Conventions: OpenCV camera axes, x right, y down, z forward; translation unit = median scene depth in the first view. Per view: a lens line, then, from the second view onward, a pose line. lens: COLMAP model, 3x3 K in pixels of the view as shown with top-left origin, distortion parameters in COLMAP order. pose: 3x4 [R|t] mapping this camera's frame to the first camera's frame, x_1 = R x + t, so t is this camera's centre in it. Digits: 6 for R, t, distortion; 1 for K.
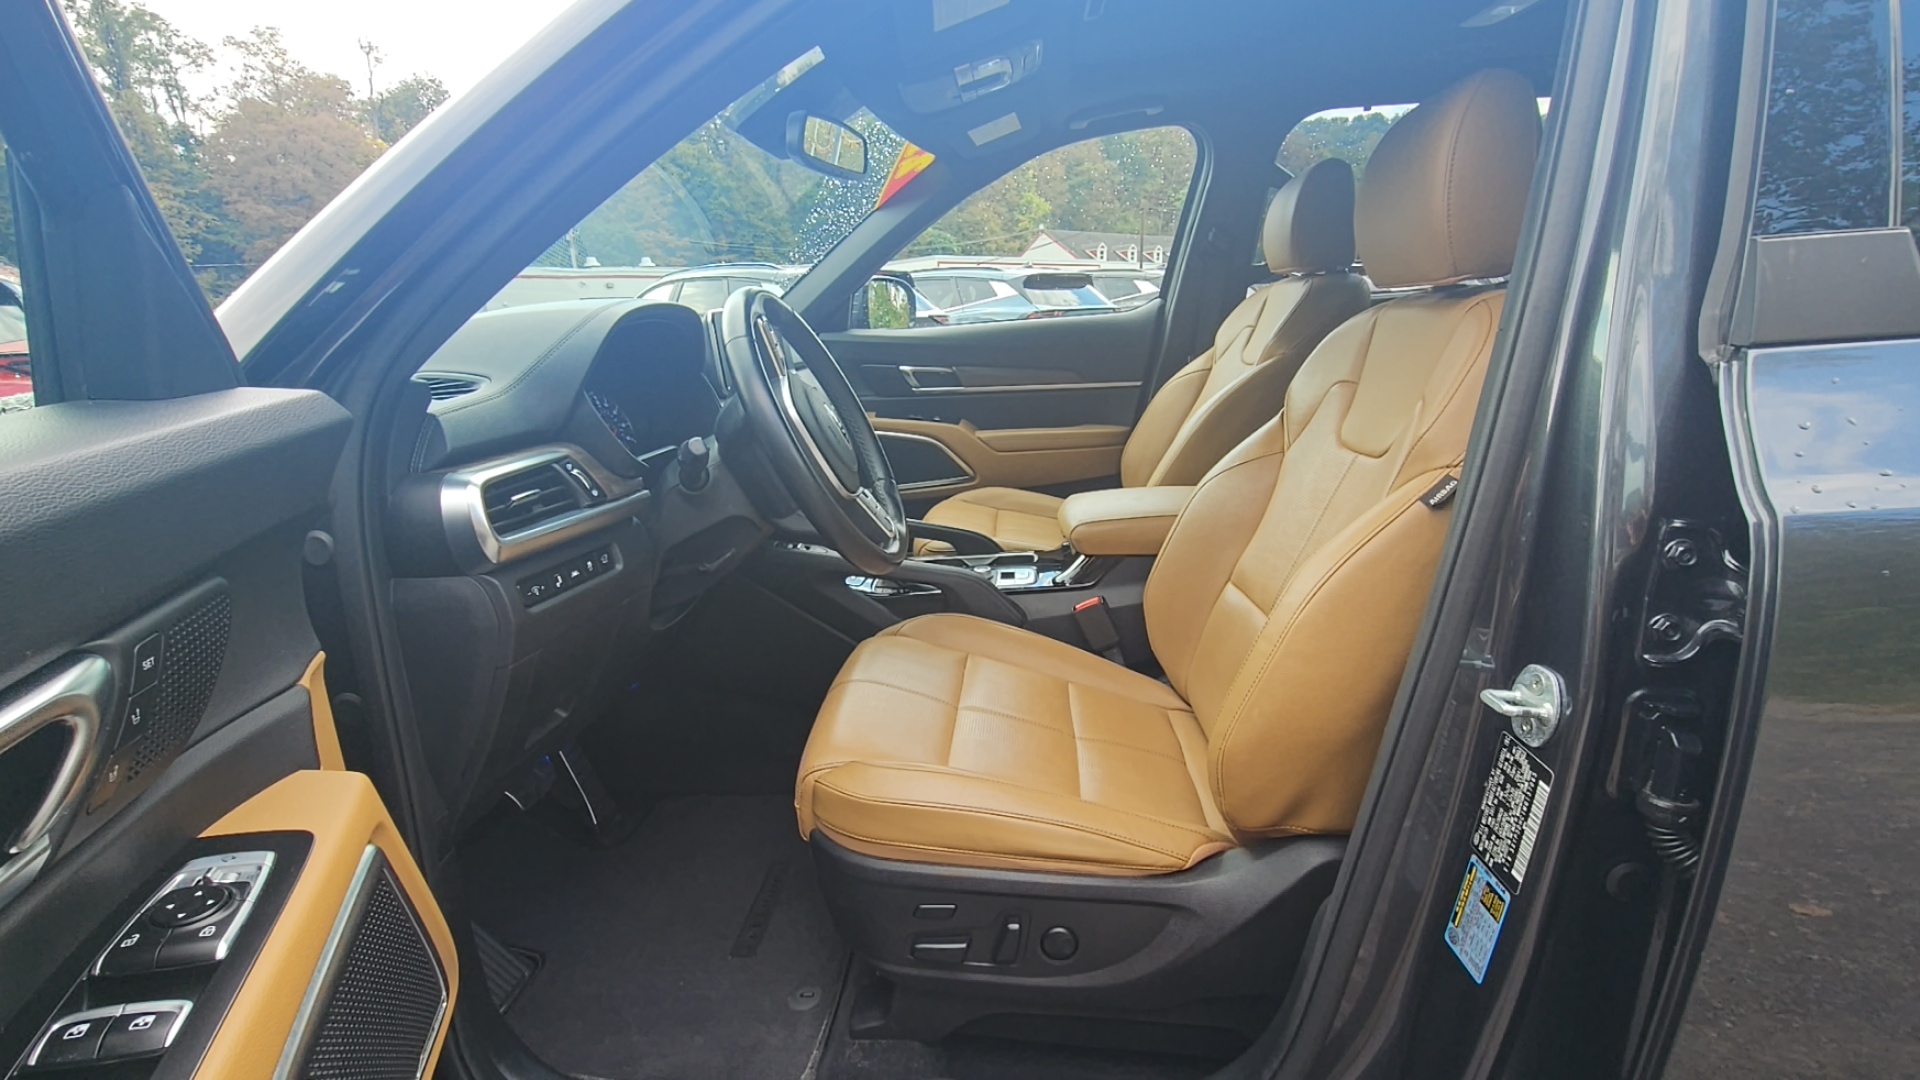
lens RADIAL K [[855.9, 0, 959.8], [0, 855.9, 539.2], [0, 0, 1]] dist [0.008219, -0.006675]
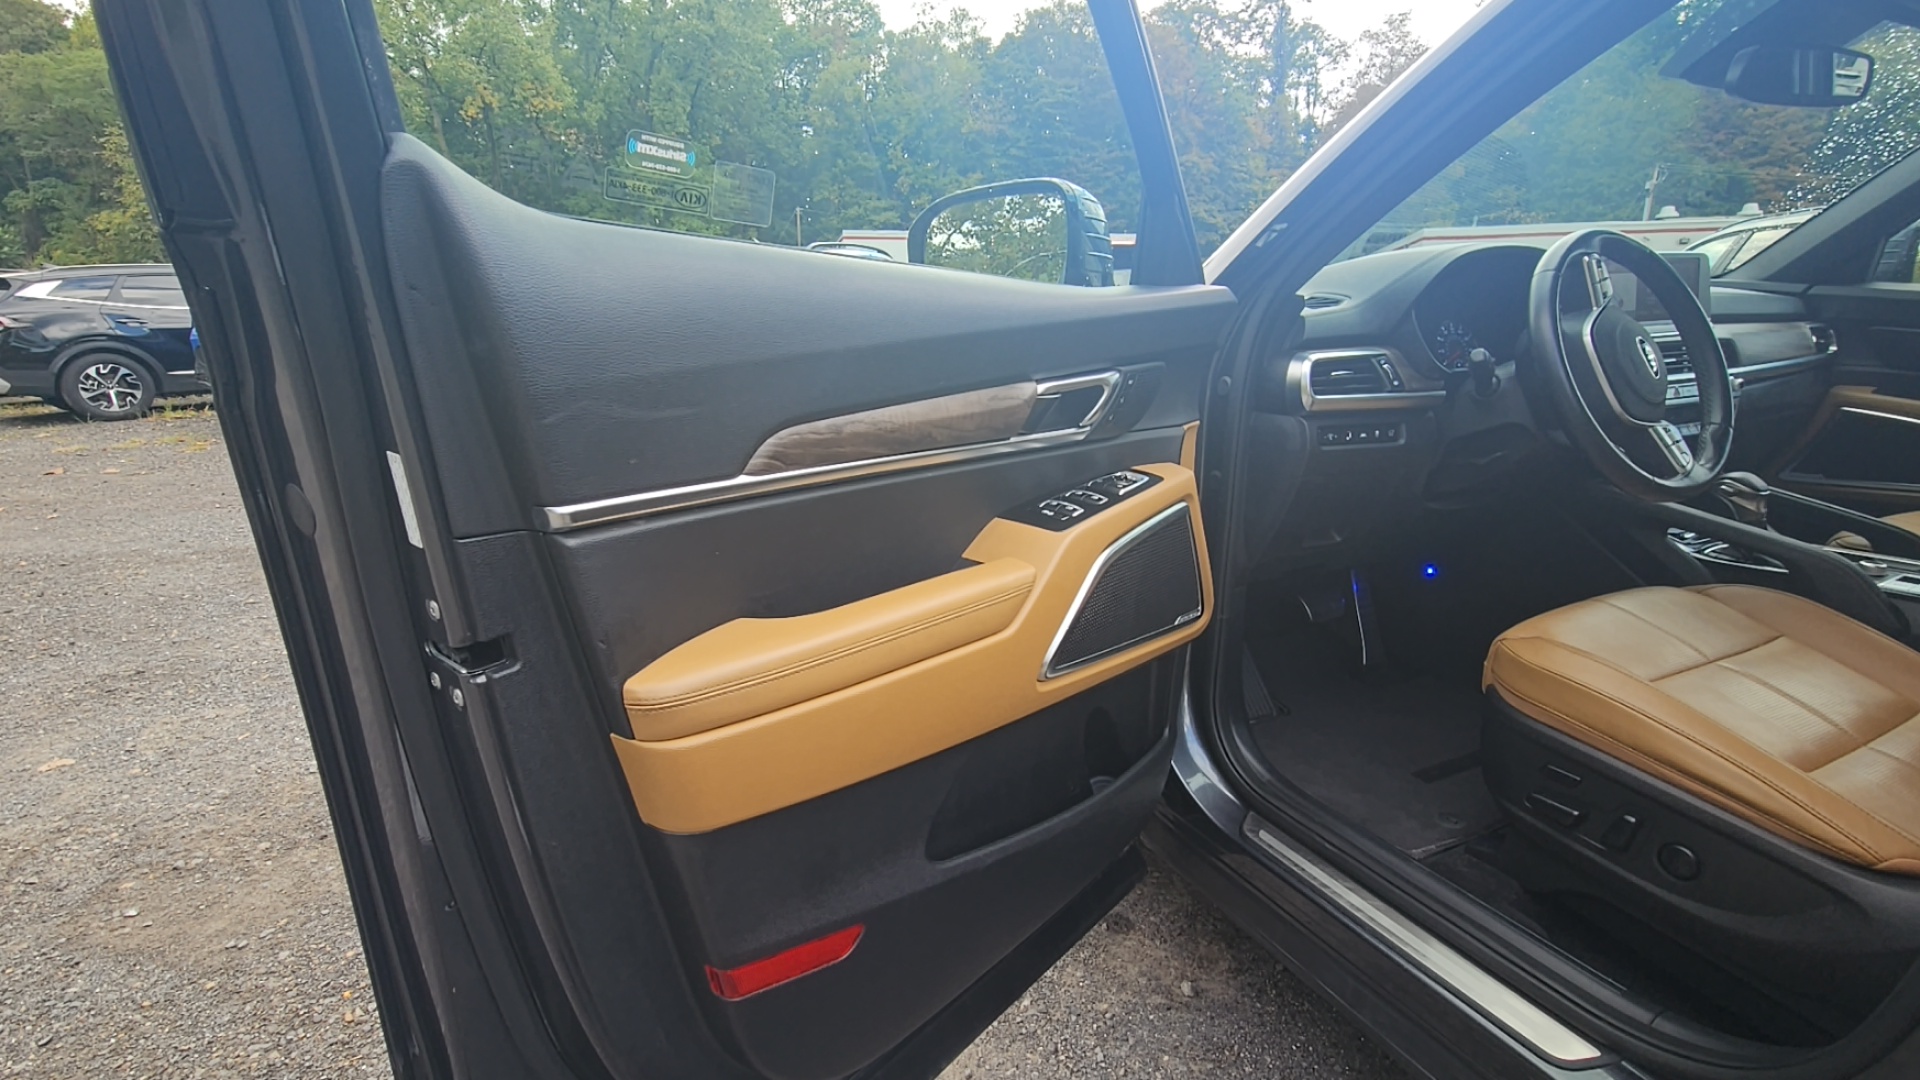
lens RADIAL K [[861.6, 0, 960.1], [0, 861.6, 534.4], [0, 0, 1]] dist [0.010496, -0.007715]
pose [[0.499099, 0.249787, -0.829763, 0.385757], [-0.221896, 0.962467, 0.156266, 0.103246], [0.837653, 0.106129, 0.535793, -0.281950]]
